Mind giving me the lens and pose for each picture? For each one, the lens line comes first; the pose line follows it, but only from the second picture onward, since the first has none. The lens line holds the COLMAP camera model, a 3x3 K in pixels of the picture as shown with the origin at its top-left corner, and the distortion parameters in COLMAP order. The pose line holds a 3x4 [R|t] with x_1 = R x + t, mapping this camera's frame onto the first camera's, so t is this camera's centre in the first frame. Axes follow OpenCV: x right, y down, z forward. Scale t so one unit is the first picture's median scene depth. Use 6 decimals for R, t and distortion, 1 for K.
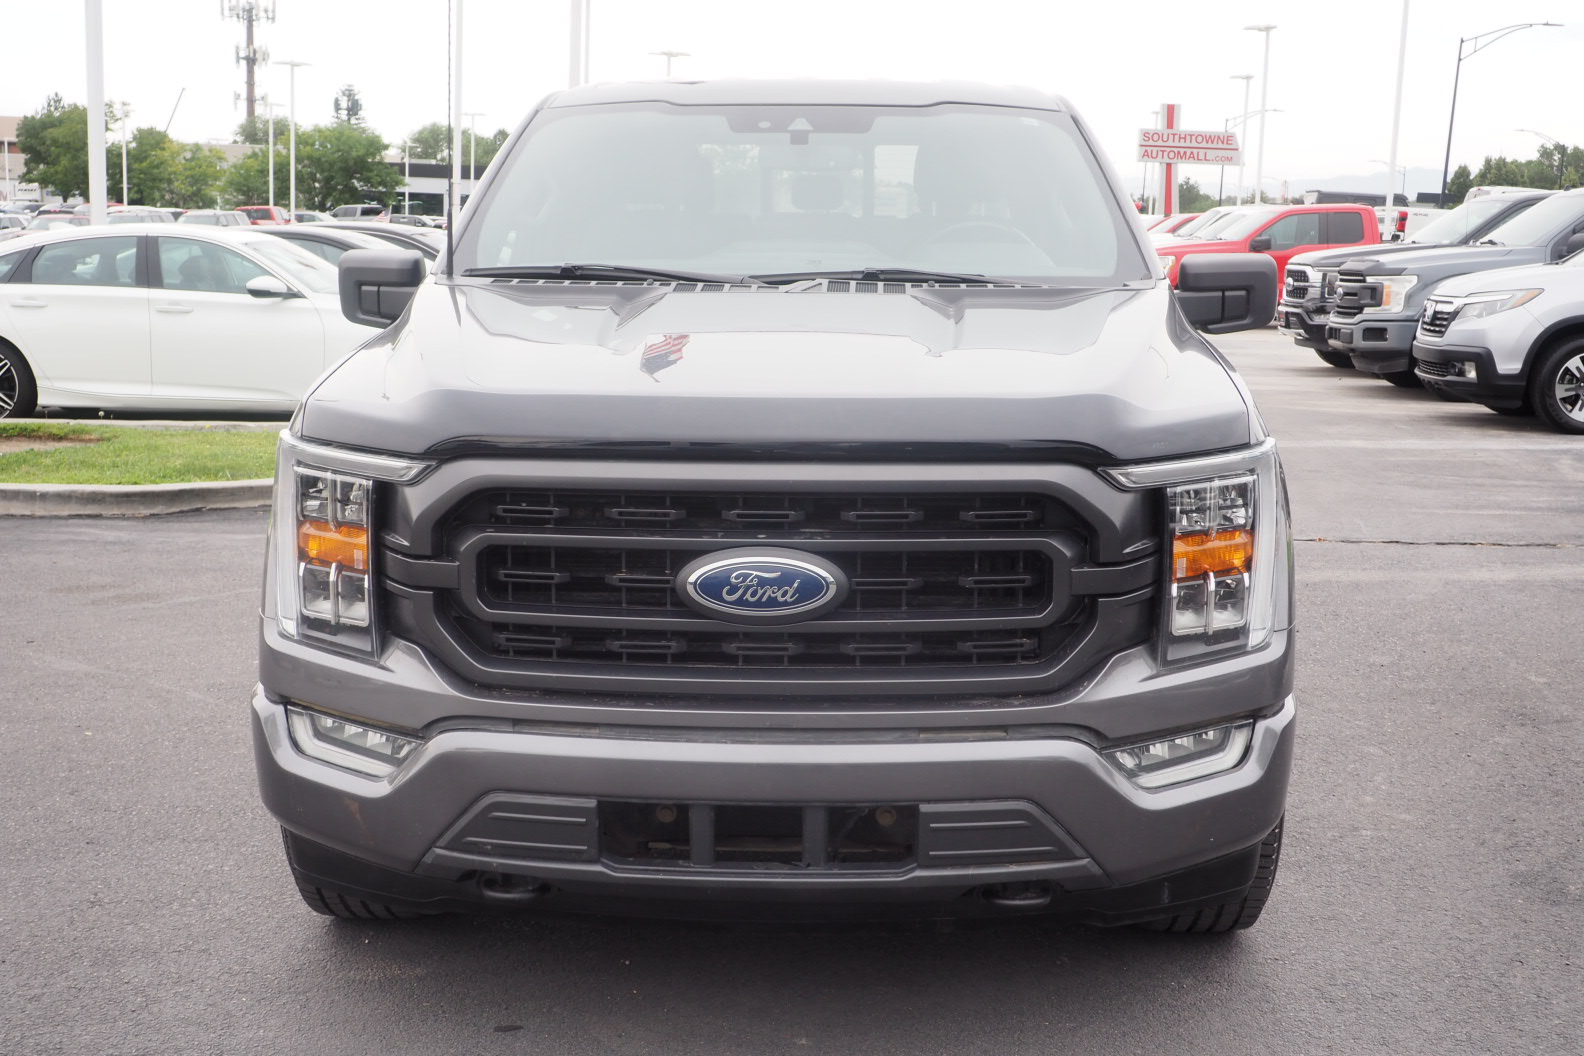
lens RADIAL K [[1725.2, 0, 792.0], [0, 1725.2, 528.0], [0, 0, 1]] dist [0.021342, -0.019072]
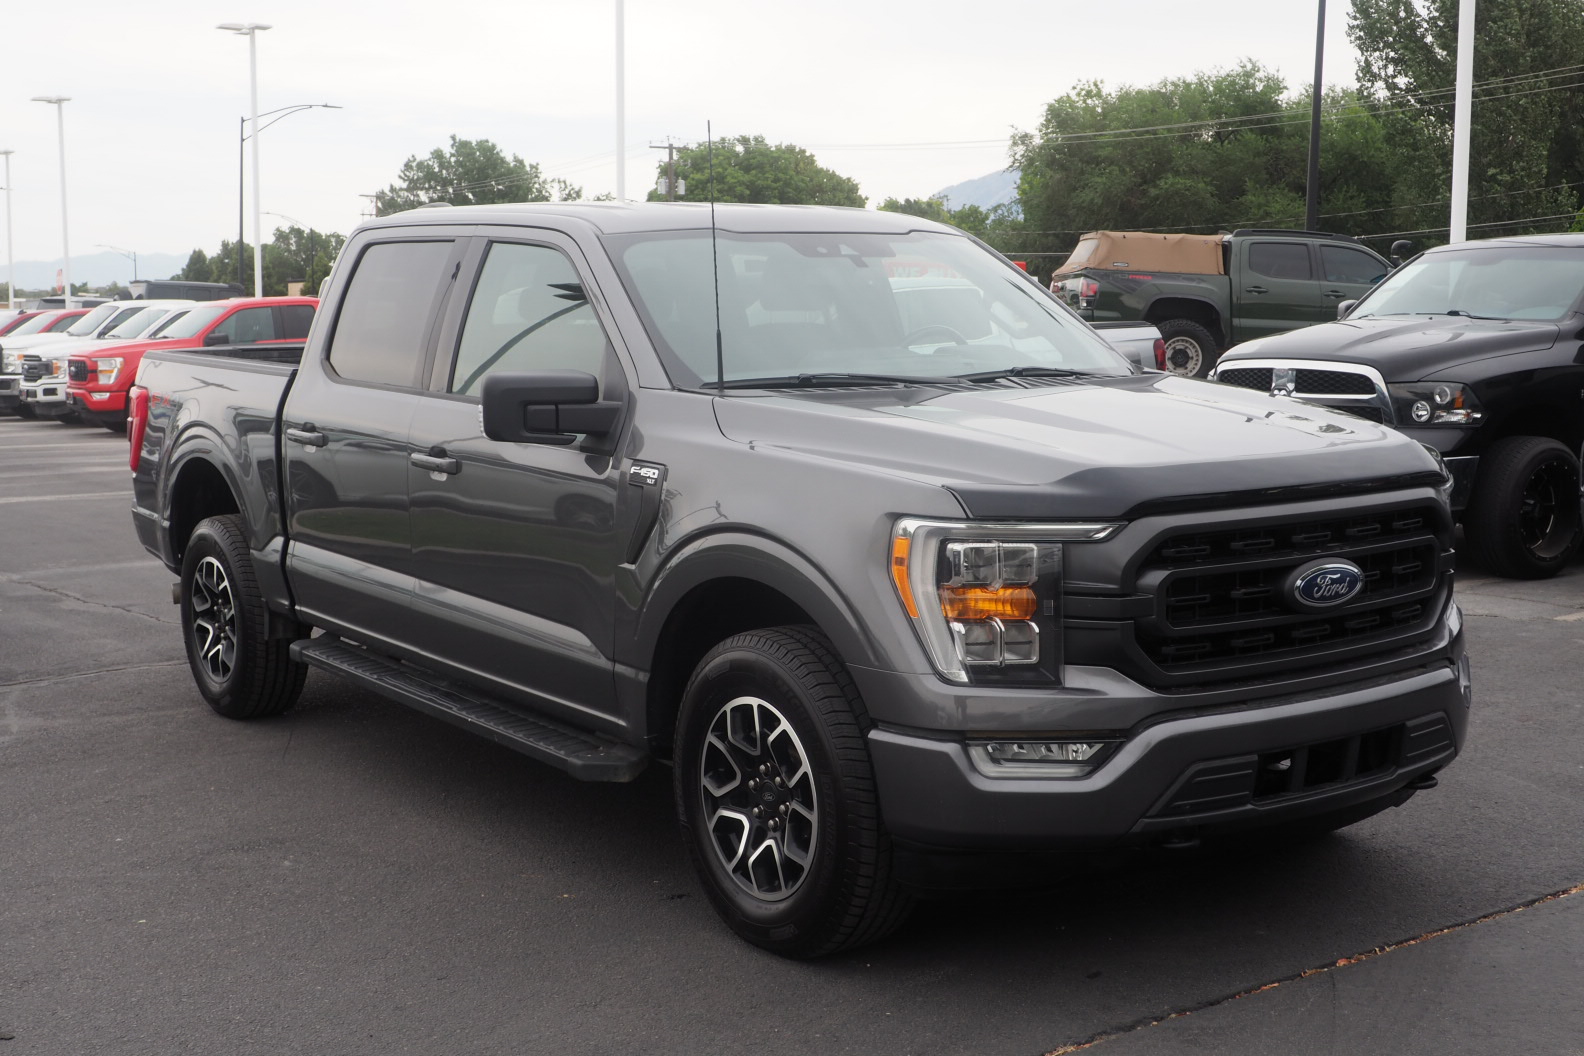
lens RADIAL K [[1927.1, 0, 795.0], [0, 1927.1, 544.9], [0, 0, 1]] dist [0.040750, -0.053065]
pose [[0.803132, -0.097112, 0.587834, -1.282145], [0.130040, 0.991412, -0.013884, -0.033587], [-0.581437, 0.087592, 0.808862, -0.041735]]
